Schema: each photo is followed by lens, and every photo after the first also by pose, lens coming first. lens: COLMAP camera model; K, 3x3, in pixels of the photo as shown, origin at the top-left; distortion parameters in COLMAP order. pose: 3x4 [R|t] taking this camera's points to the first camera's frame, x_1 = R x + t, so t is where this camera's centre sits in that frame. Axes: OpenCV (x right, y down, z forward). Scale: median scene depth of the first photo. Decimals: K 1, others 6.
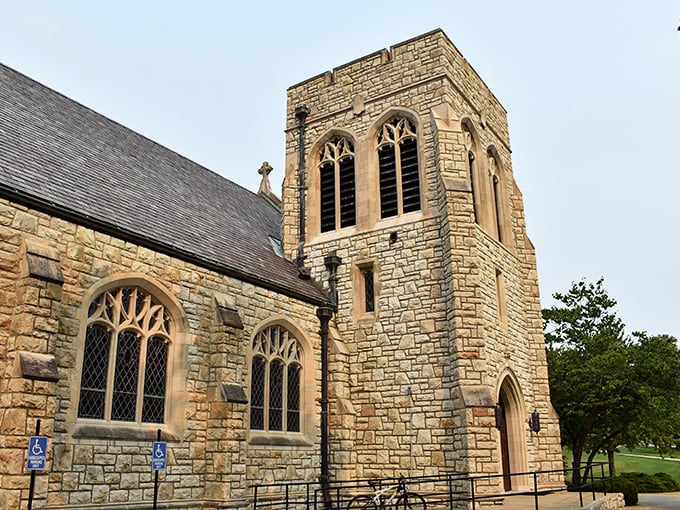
lens RADIAL K [[642.6, 0, 340.0], [0, 642.6, 255.0], [0, 0, 1]] dist [-0.059650, -0.005400]
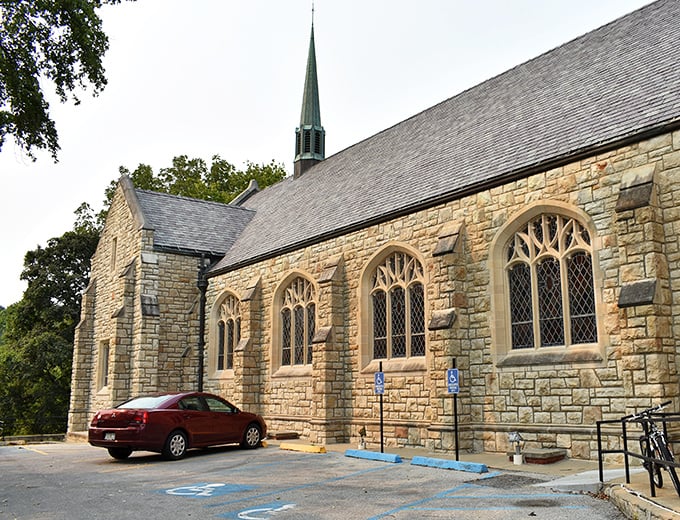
lens RADIAL K [[608.4, 0, 340.0], [0, 608.4, 260.0], [0, 0, 1]] dist [-0.078135, -0.000845]
pose [[-0.312491, -0.194073, -0.929885, 0.674289], [0.304213, 0.906905, -0.291509, 0.307322], [0.899891, -0.373977, -0.224360, 0.943026]]
